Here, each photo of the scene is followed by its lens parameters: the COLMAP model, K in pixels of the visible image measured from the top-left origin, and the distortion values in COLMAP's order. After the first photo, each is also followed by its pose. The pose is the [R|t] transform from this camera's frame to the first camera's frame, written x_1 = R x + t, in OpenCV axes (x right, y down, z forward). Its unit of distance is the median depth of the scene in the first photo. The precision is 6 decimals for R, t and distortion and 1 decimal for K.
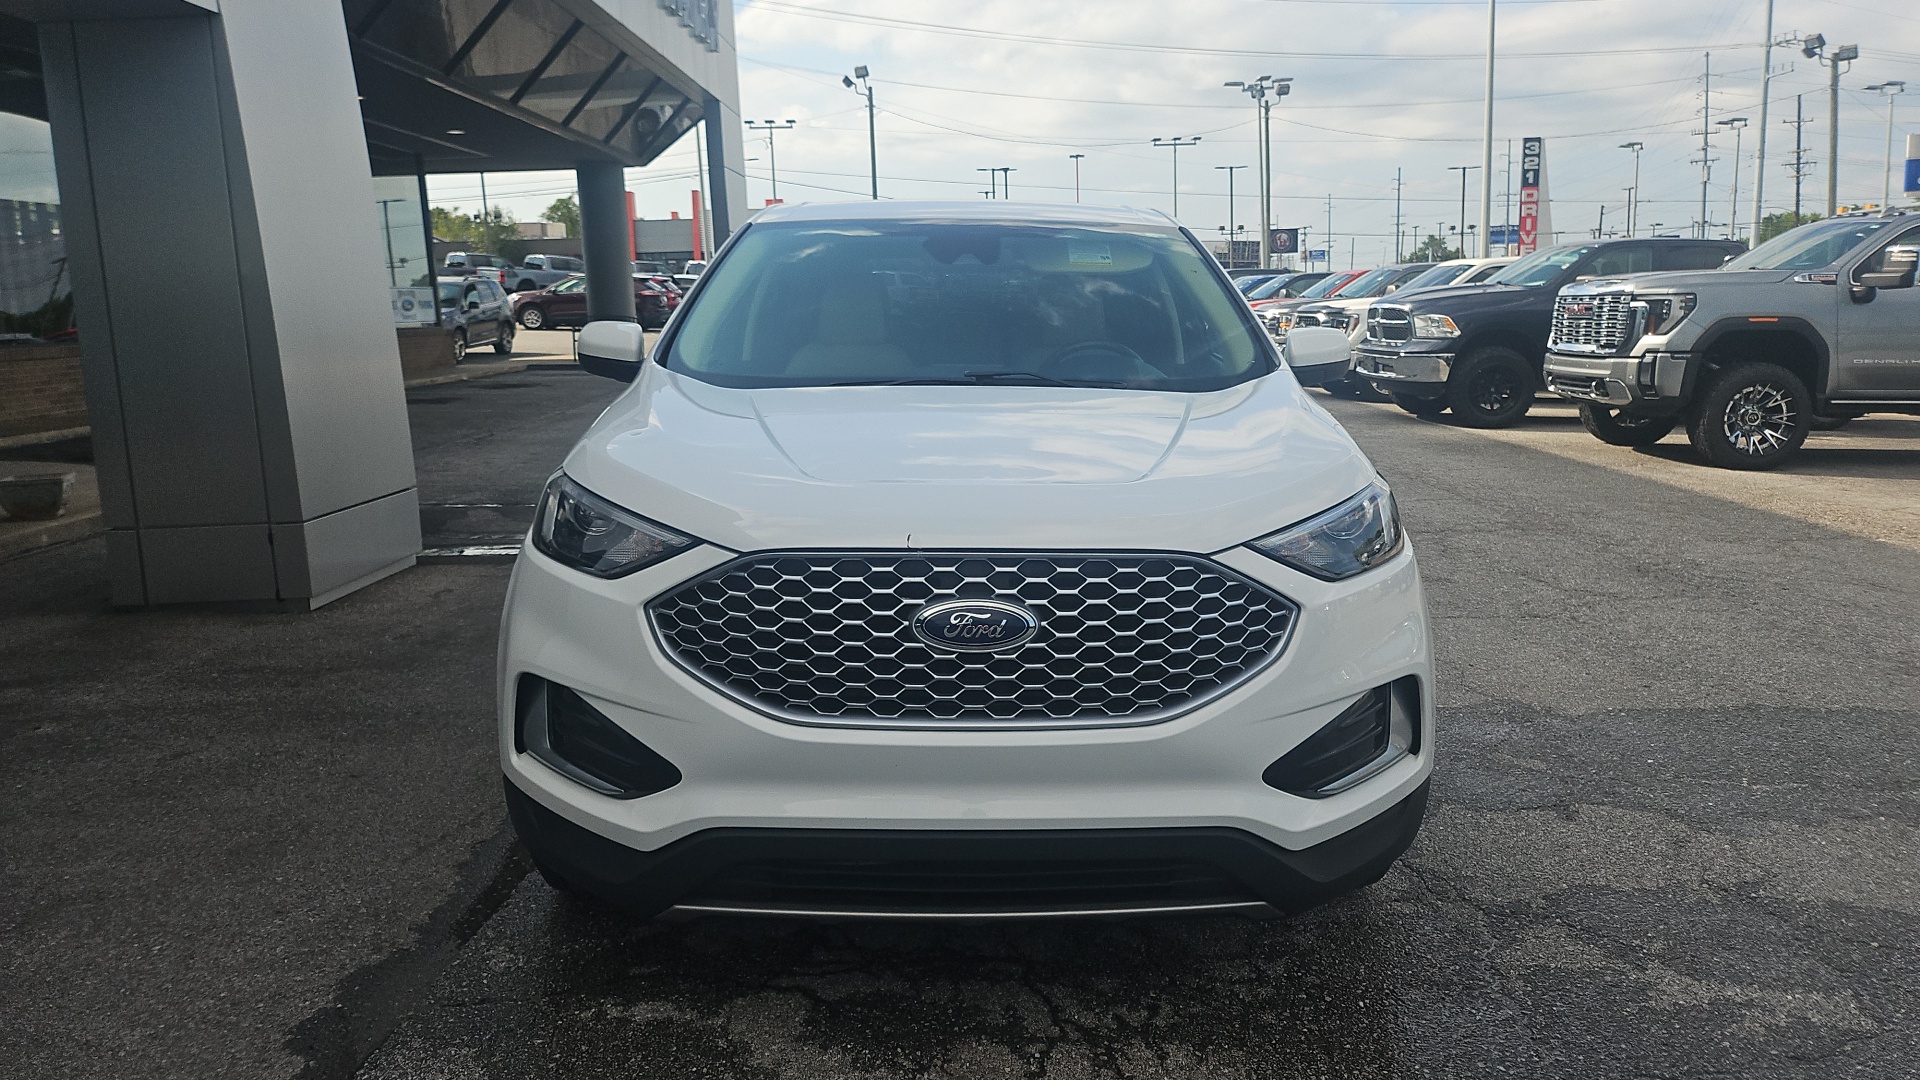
lens RADIAL K [[1384.7, 0, 965.6], [0, 1384.7, 536.6], [0, 0, 1]] dist [0.076749, -0.090947]
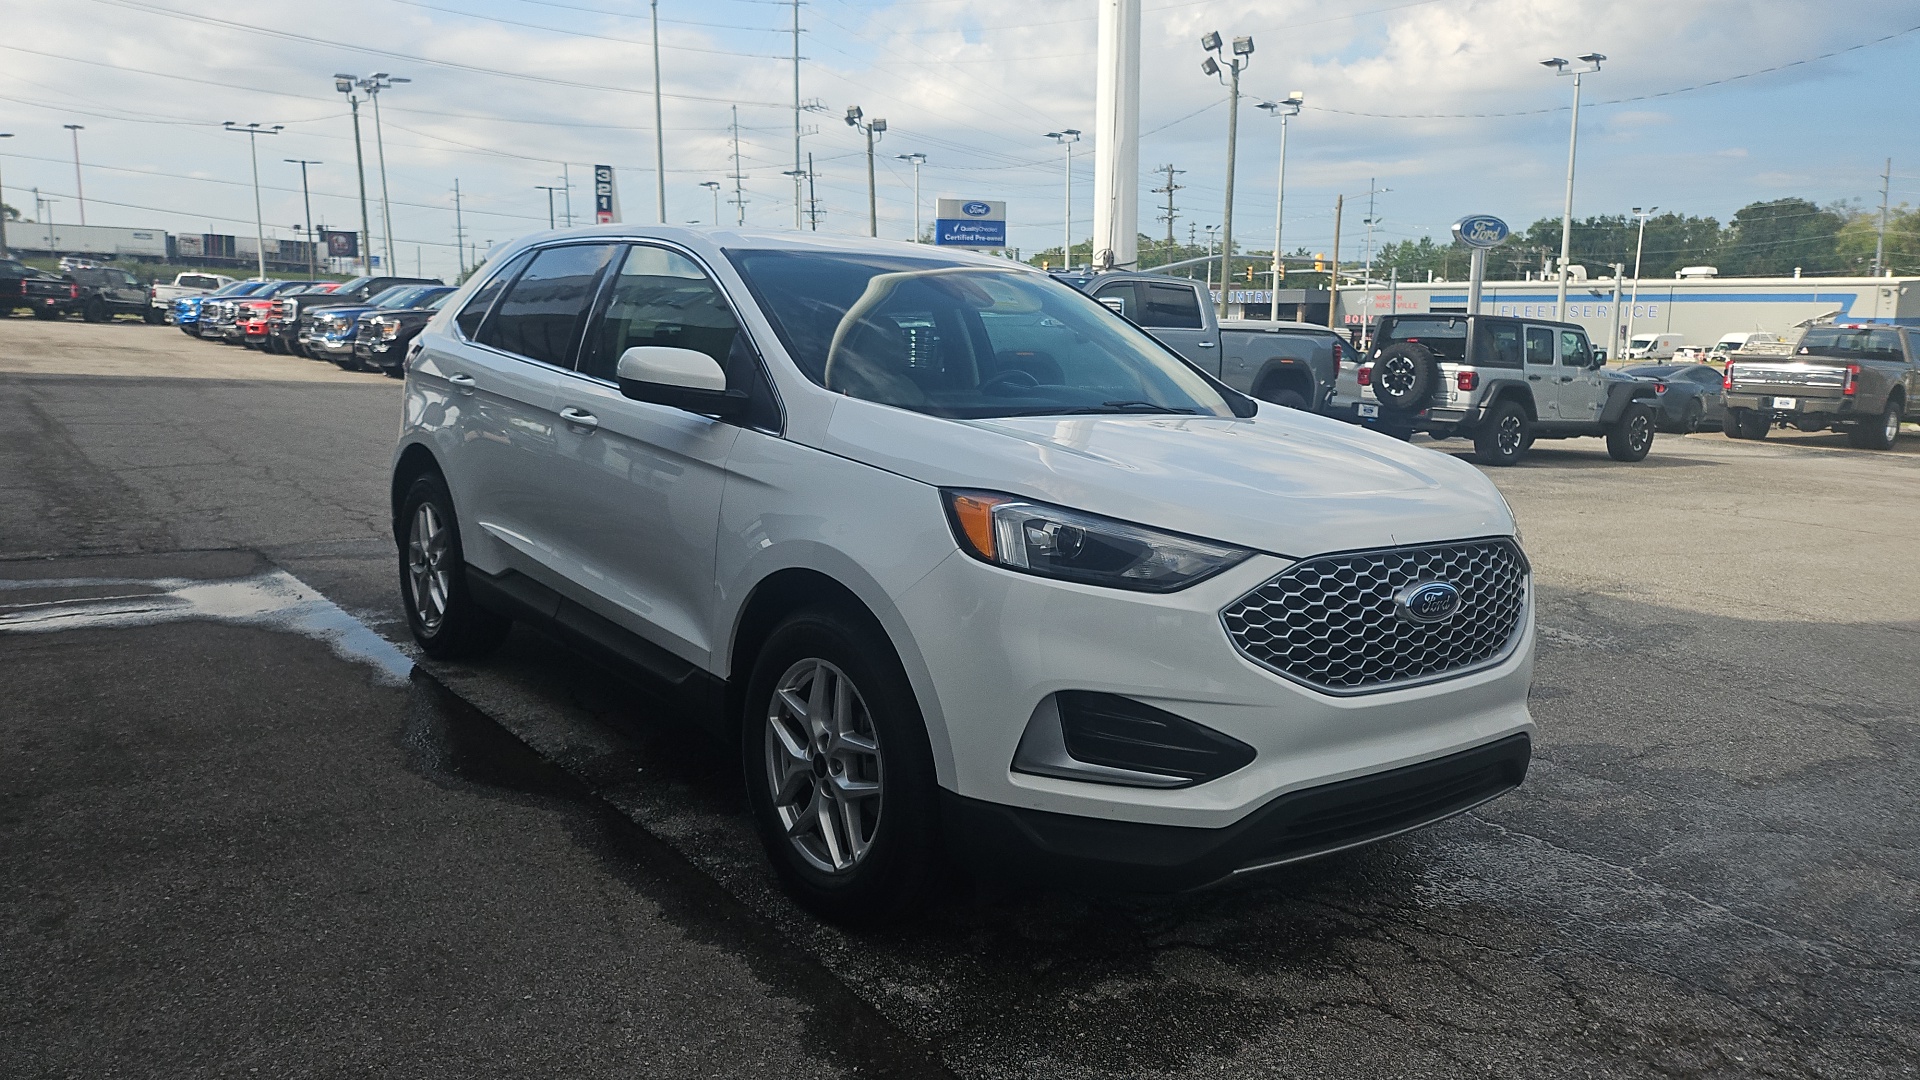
lens RADIAL K [[1384.7, 0, 965.6], [0, 1384.7, 536.6], [0, 0, 1]] dist [0.076749, -0.090947]
pose [[0.797132, -0.060992, 0.600717, -0.139336], [0.066753, 0.997688, 0.012719, -0.005262], [-0.600104, 0.029961, 0.799361, 0.027181]]
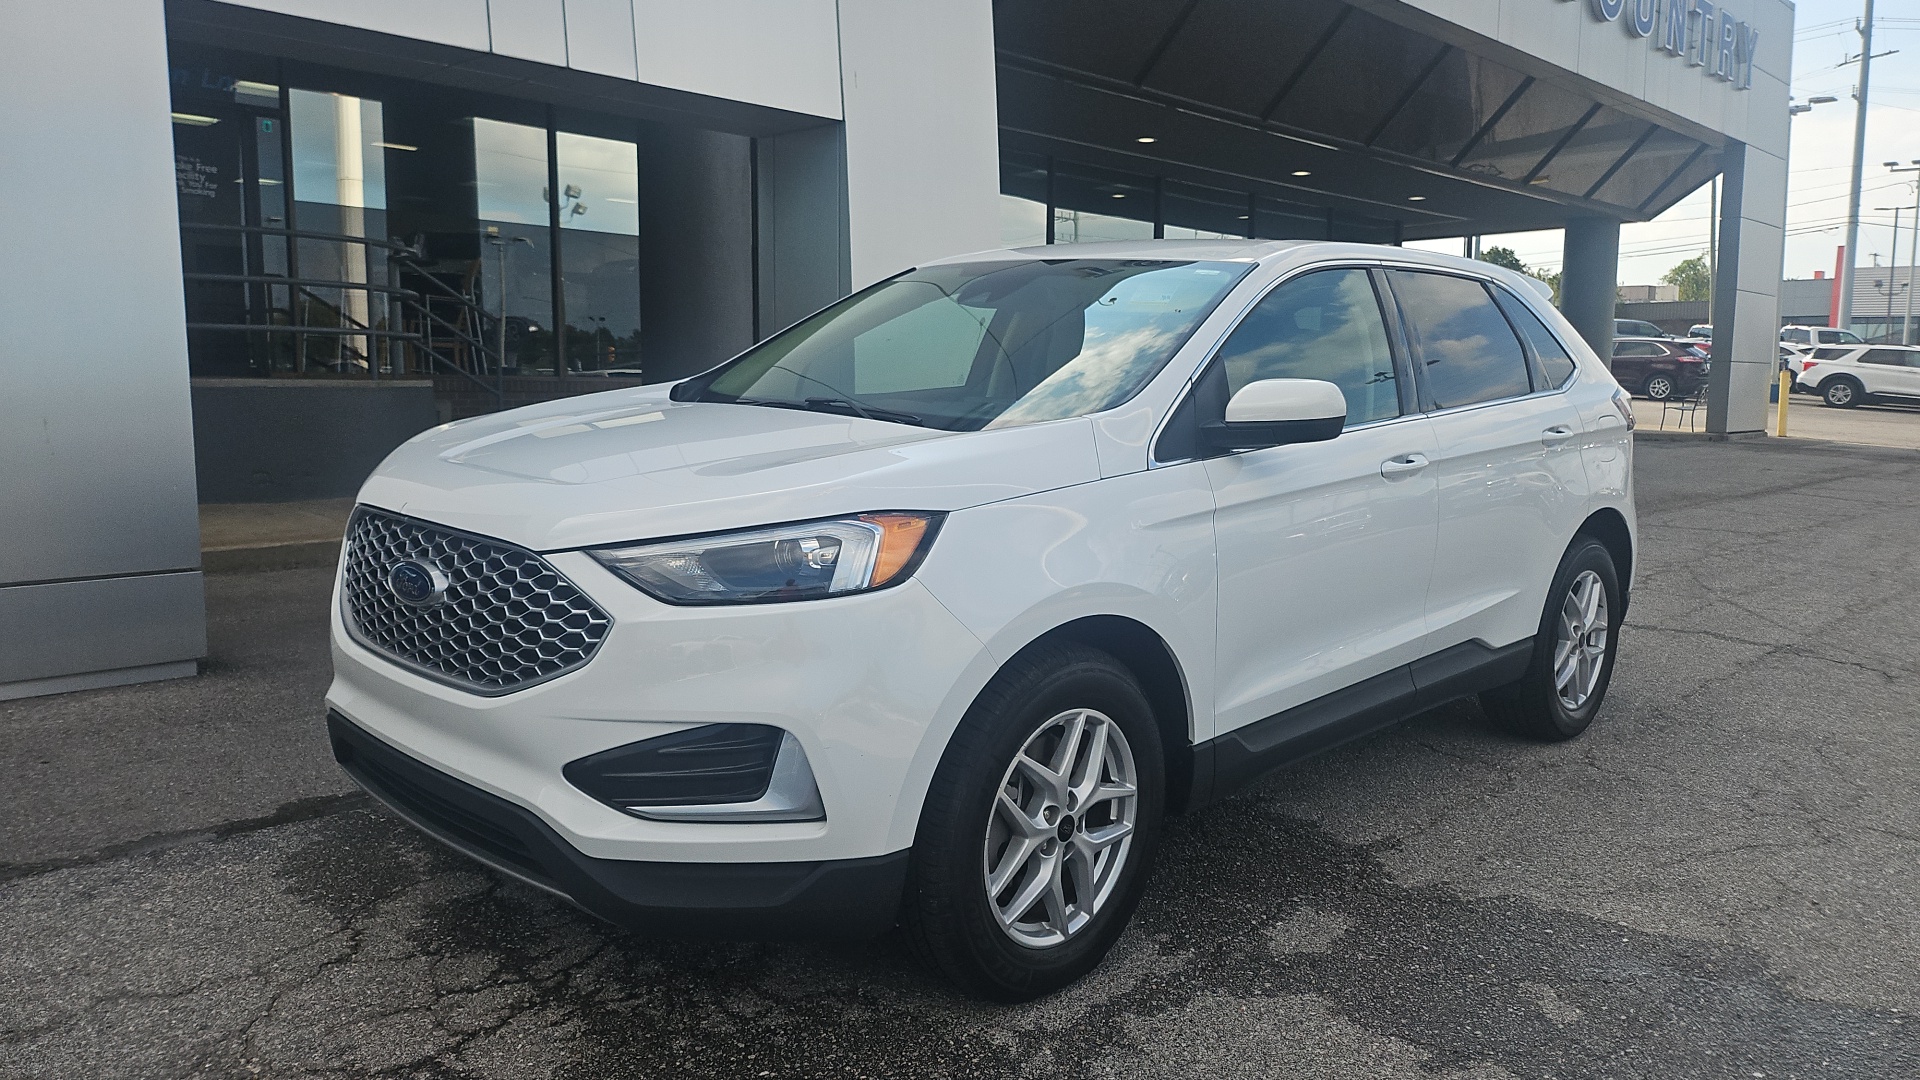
lens RADIAL K [[1383.1, 0, 950.4], [0, 1383.1, 531.8], [0, 0, 1]] dist [0.068892, -0.099976]
pose [[0.695057, 0.121721, -0.708576, 0.147893], [-0.155800, 0.987645, 0.016833, -0.009074], [0.701870, 0.098696, 0.705434, 0.058429]]
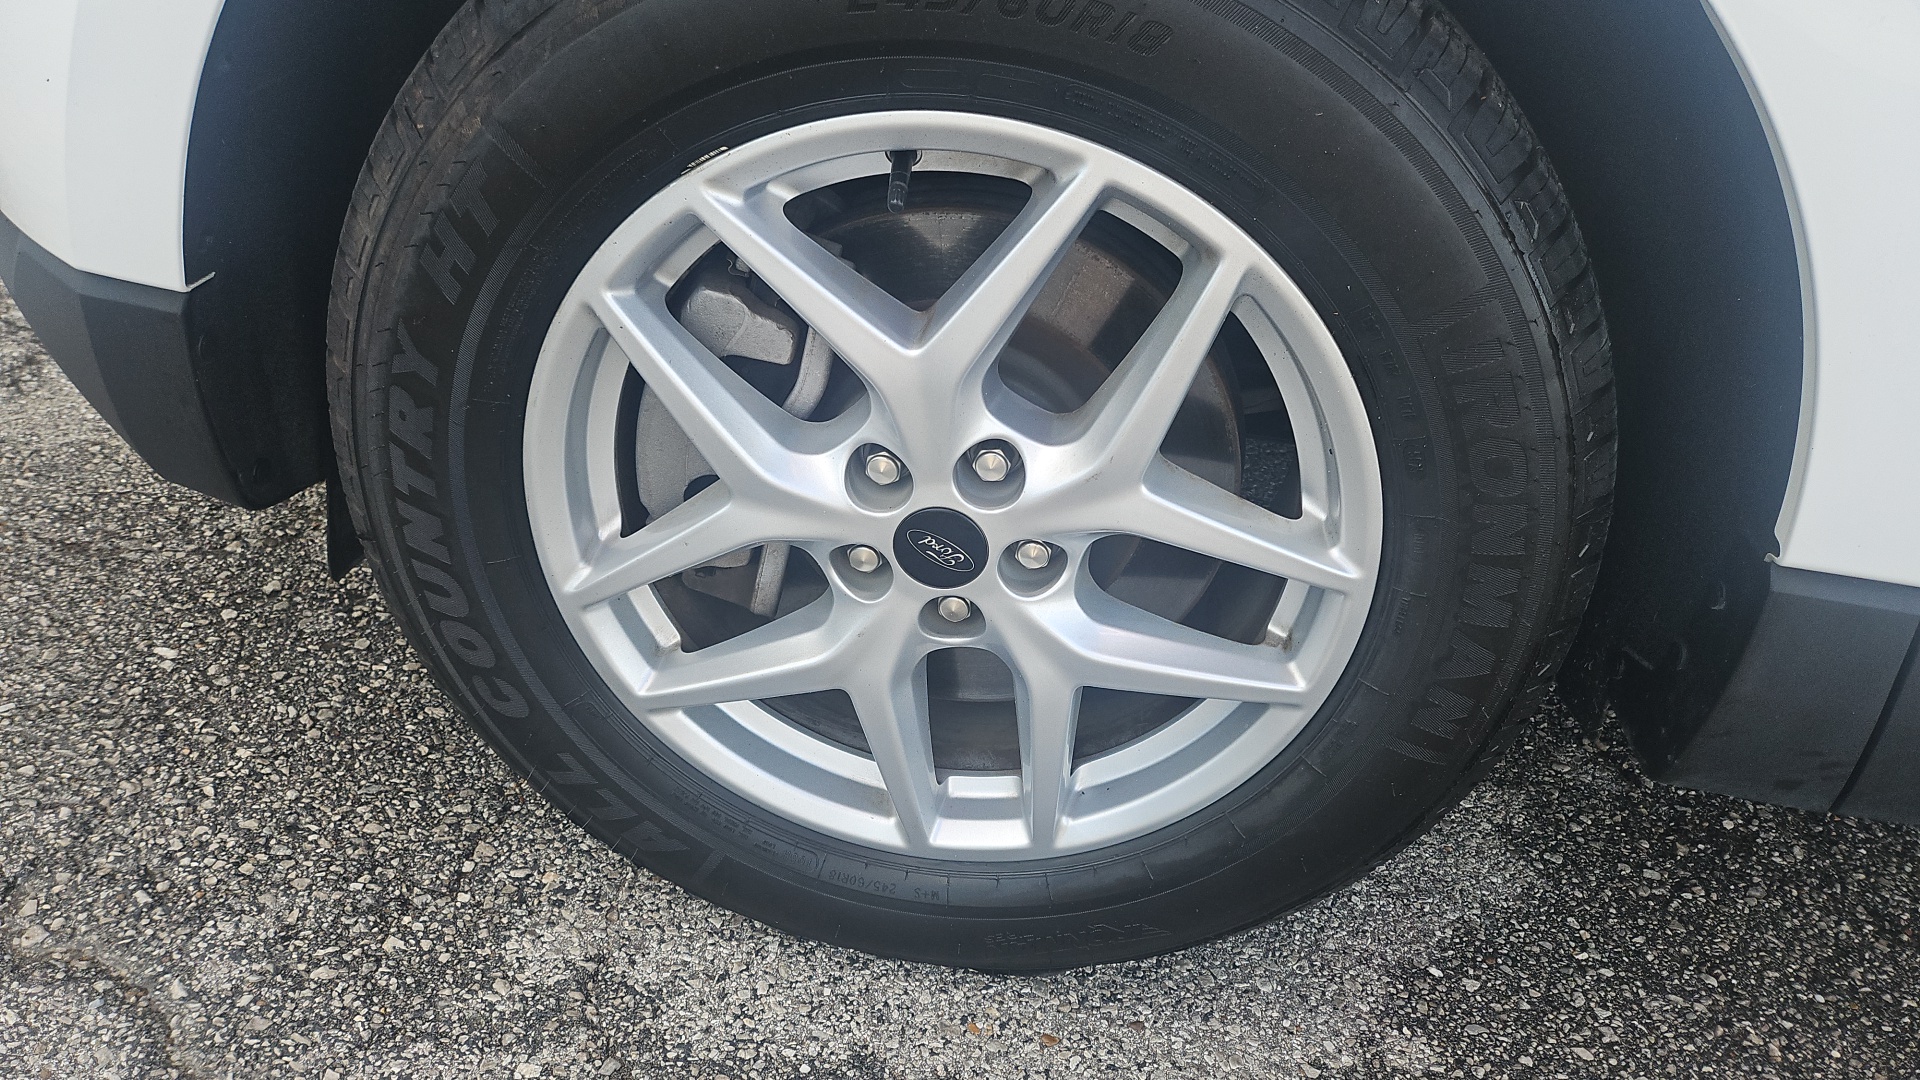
lens RADIAL K [[1376.5, 0, 967.4], [0, 1376.5, 553.2], [0, 0, 1]] dist [0.065344, -0.040401]
pose [[-0.161811, 0.524071, -0.836162, 0.087224], [-0.306182, 0.778848, 0.547401, 0.000321], [0.938120, 0.344594, 0.034435, 0.179689]]
